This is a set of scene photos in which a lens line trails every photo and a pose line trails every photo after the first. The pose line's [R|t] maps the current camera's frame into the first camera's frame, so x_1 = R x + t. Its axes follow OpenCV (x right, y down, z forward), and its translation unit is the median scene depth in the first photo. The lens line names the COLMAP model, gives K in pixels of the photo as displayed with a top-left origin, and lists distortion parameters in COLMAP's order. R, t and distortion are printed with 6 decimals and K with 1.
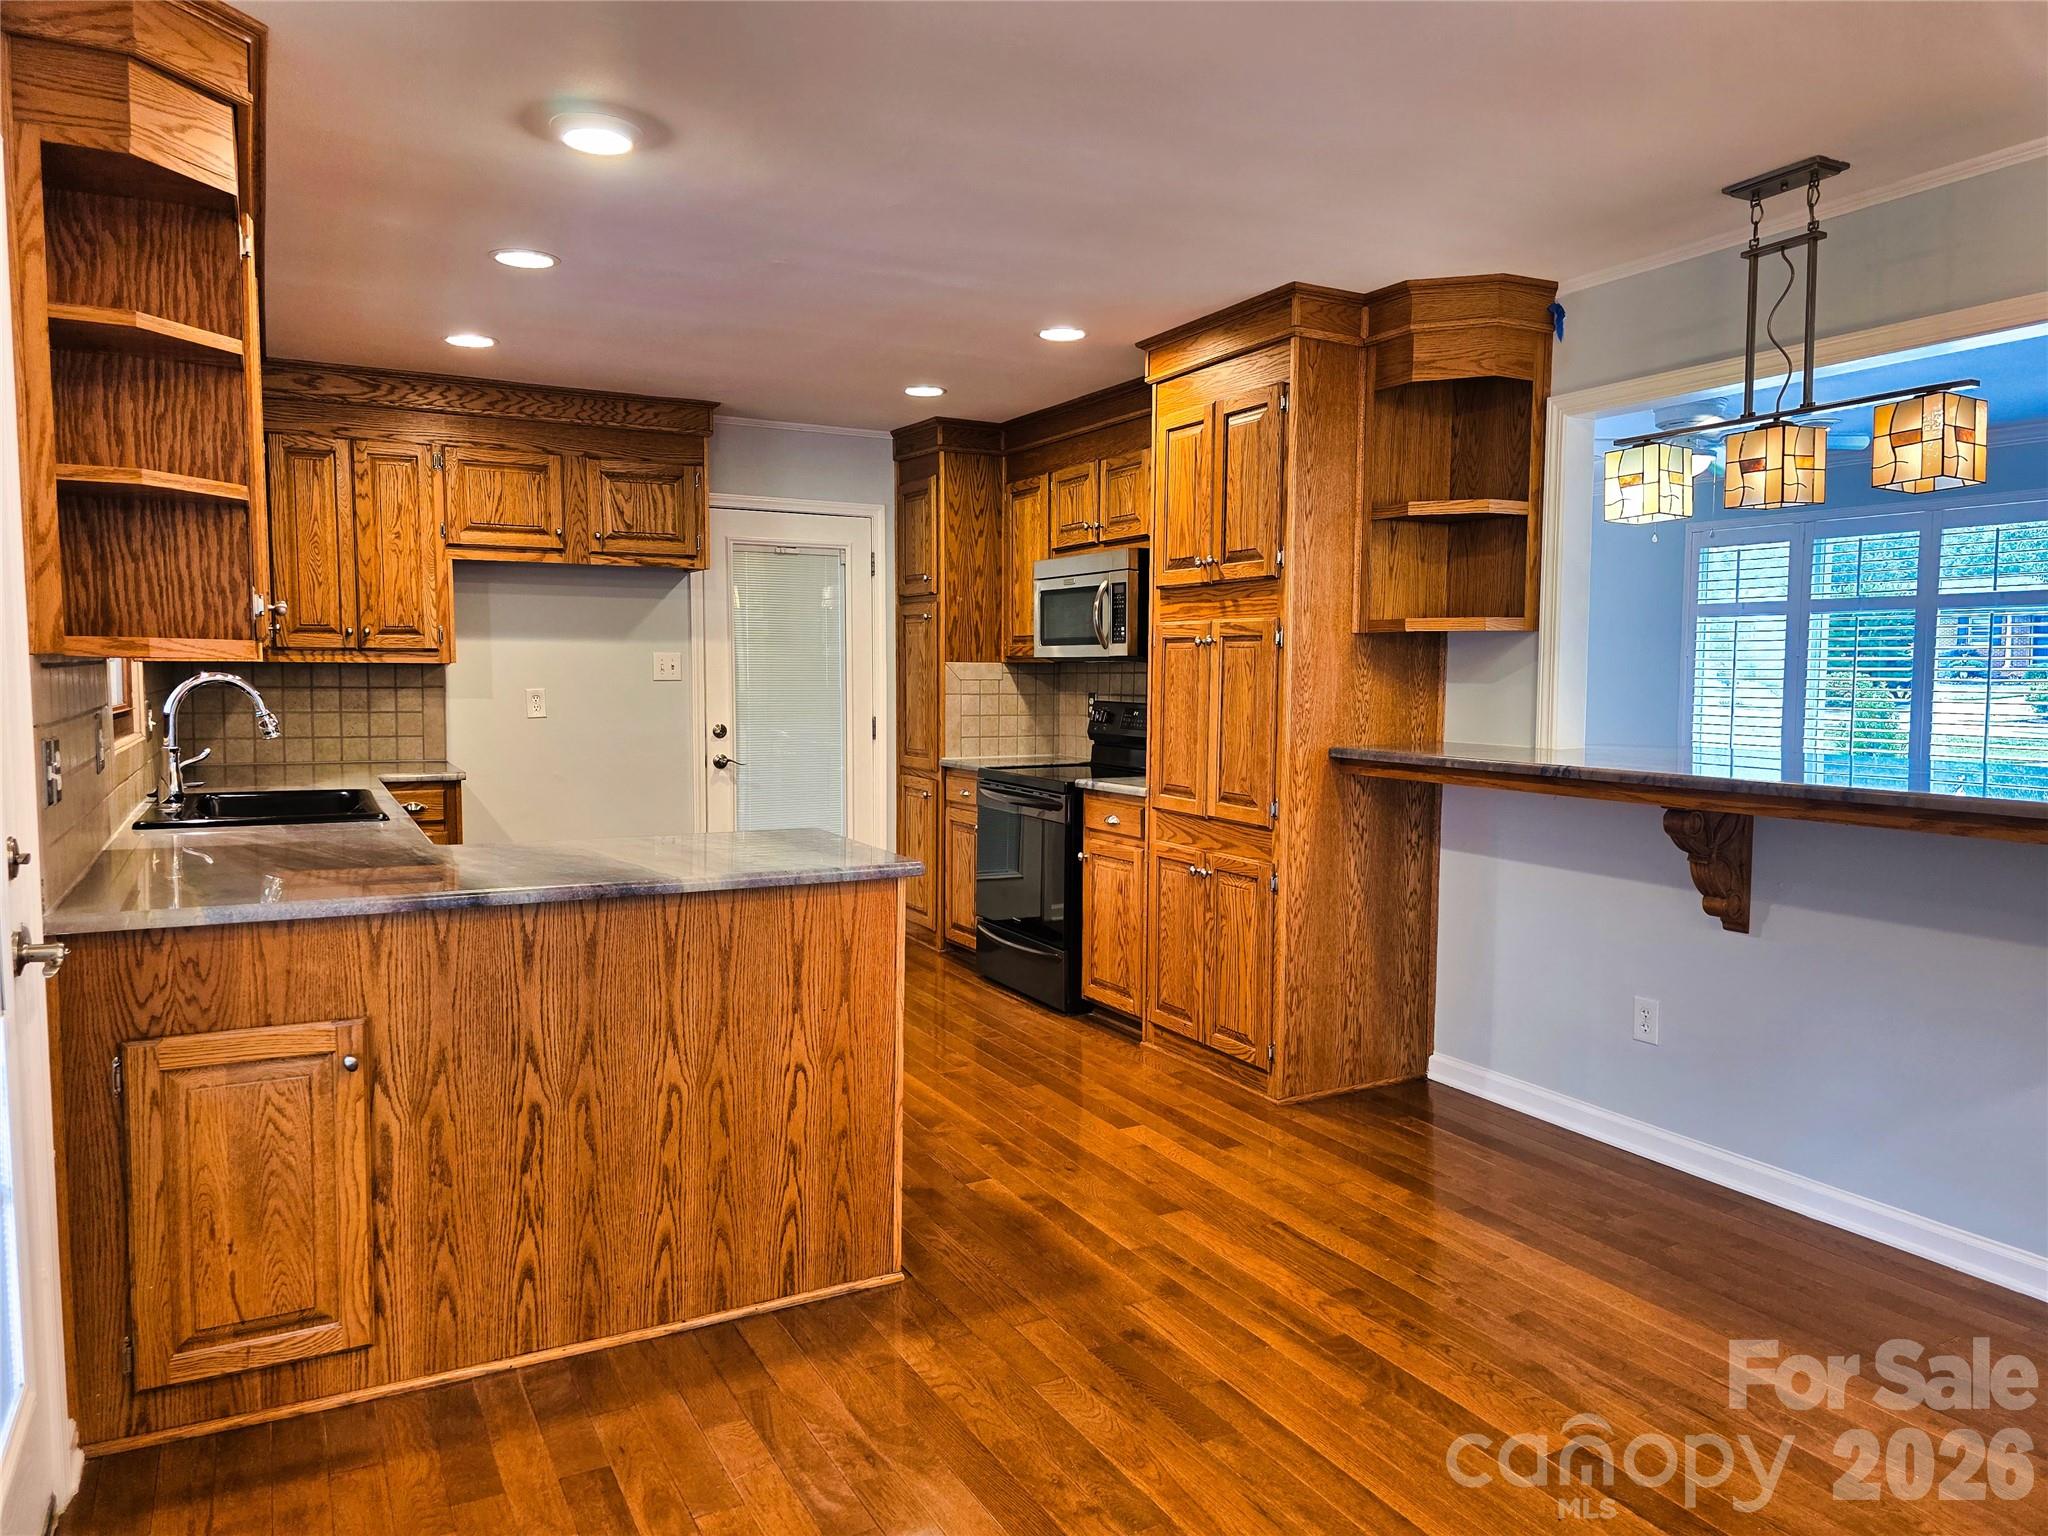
lens RADIAL K [[1377.7, 0, 1021.8], [0, 1377.7, 761.7], [0, 0, 1]] dist [0.052621, -0.043546]
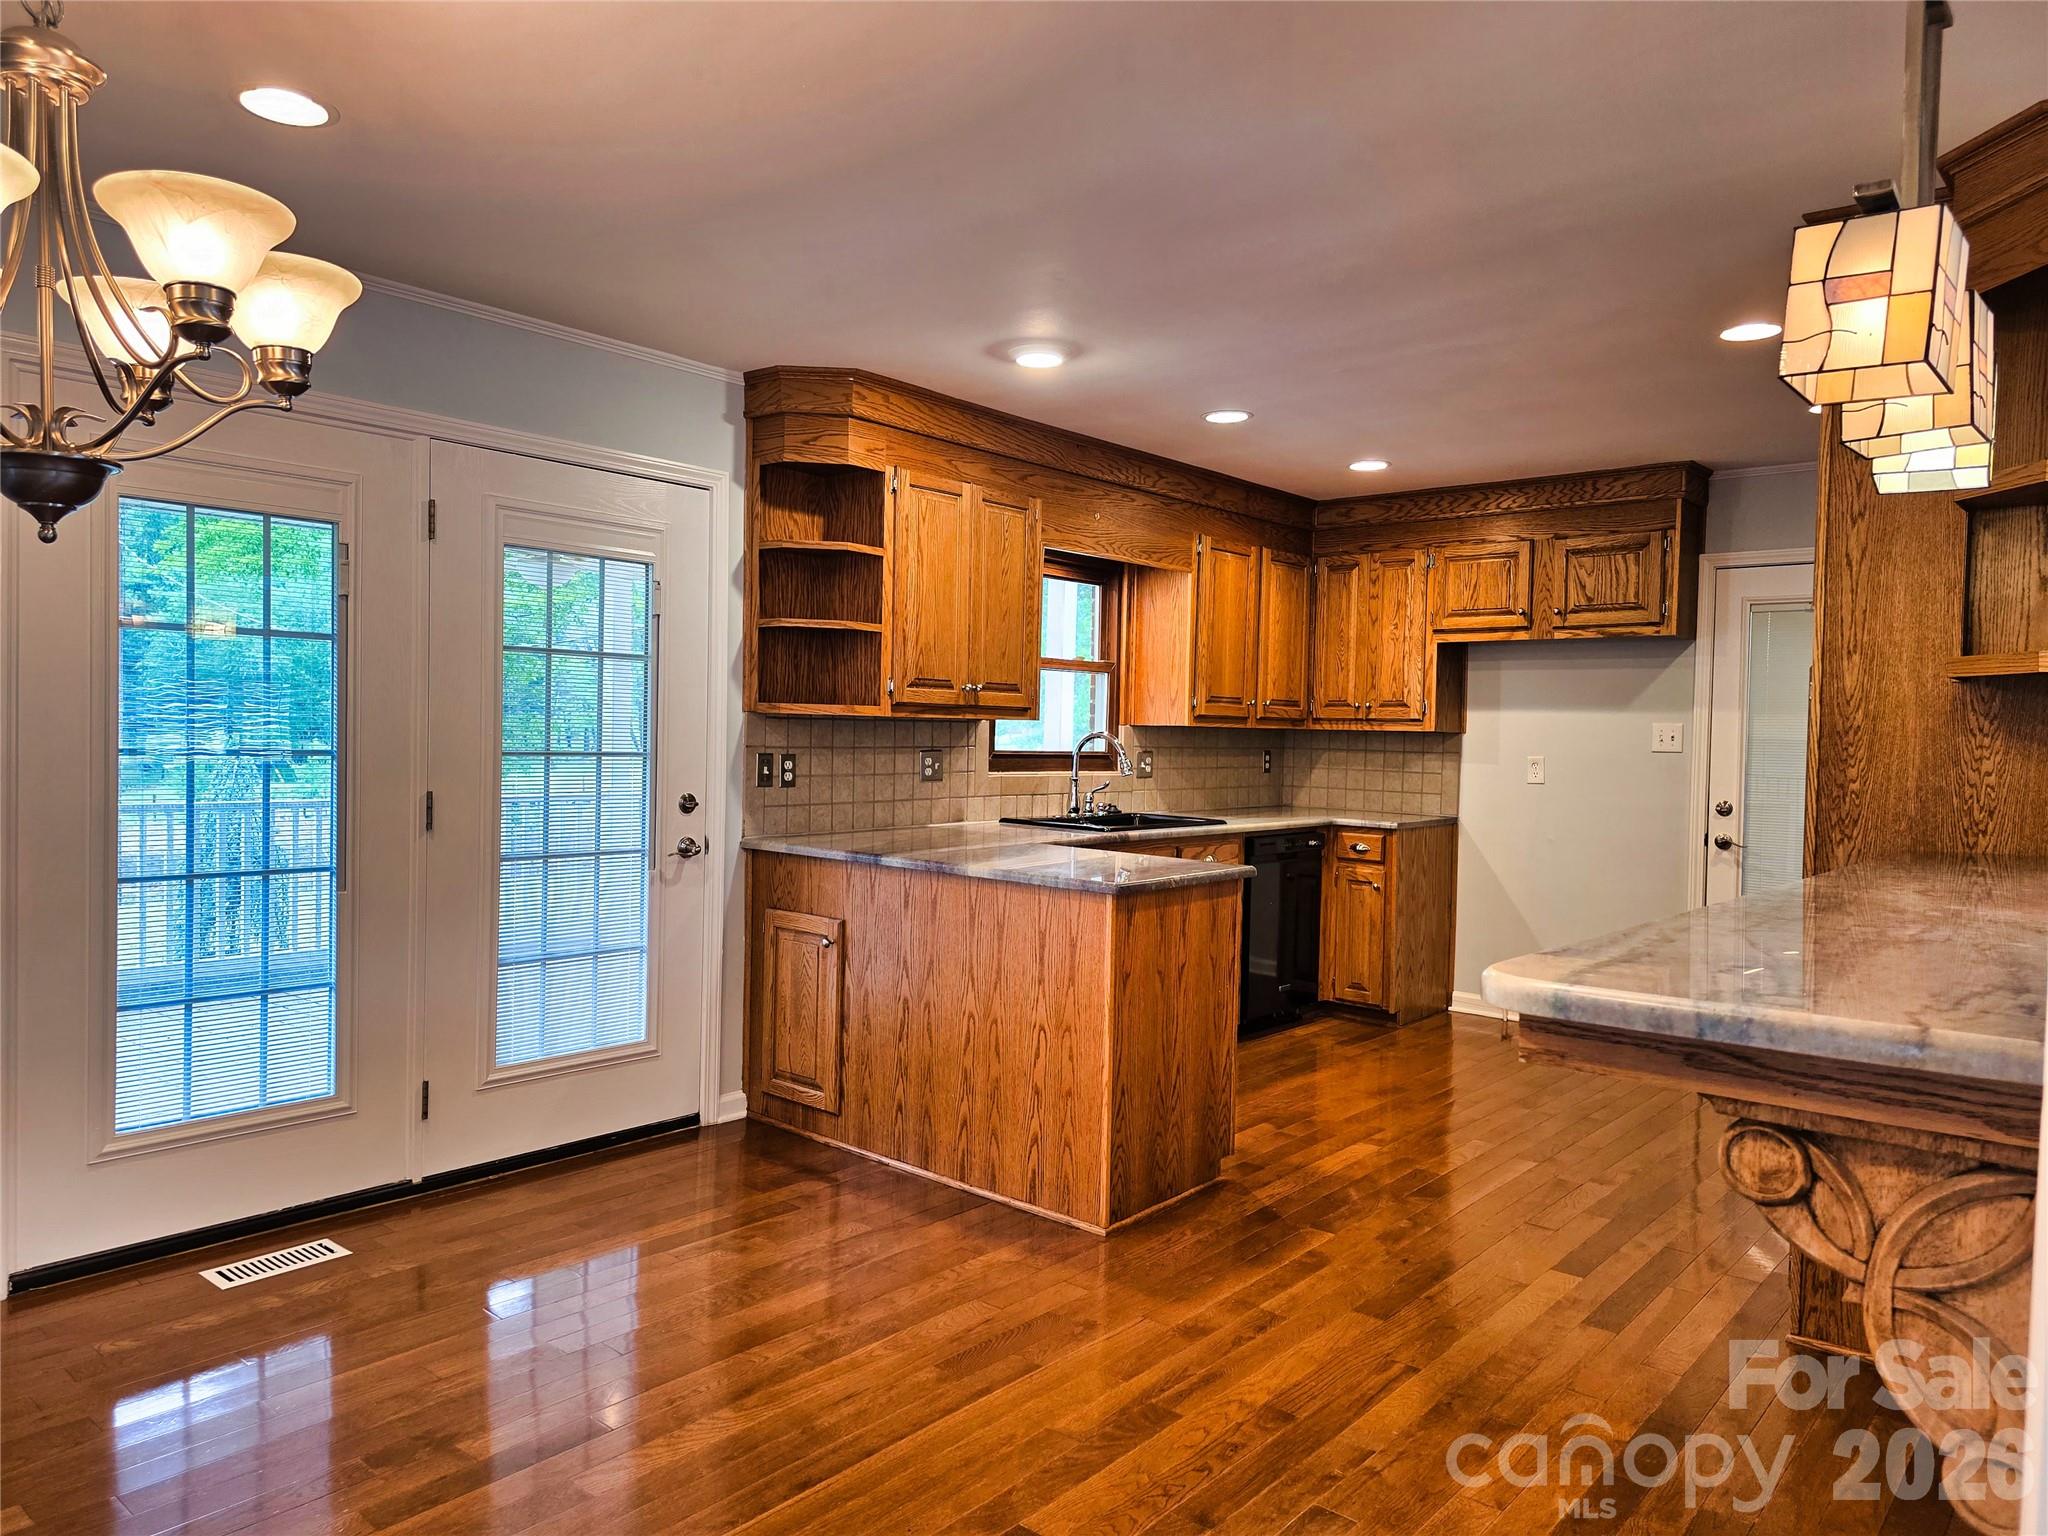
lens RADIAL K [[1377.7, 0, 1023.7], [0, 1377.7, 755.0], [0, 0, 1]] dist [0.052621, -0.043546]
pose [[0.353617, 0.020459, -0.935166, 0.699586], [-0.084830, 0.996342, -0.010280, -0.012730], [0.931536, 0.082965, 0.354059, 0.341060]]
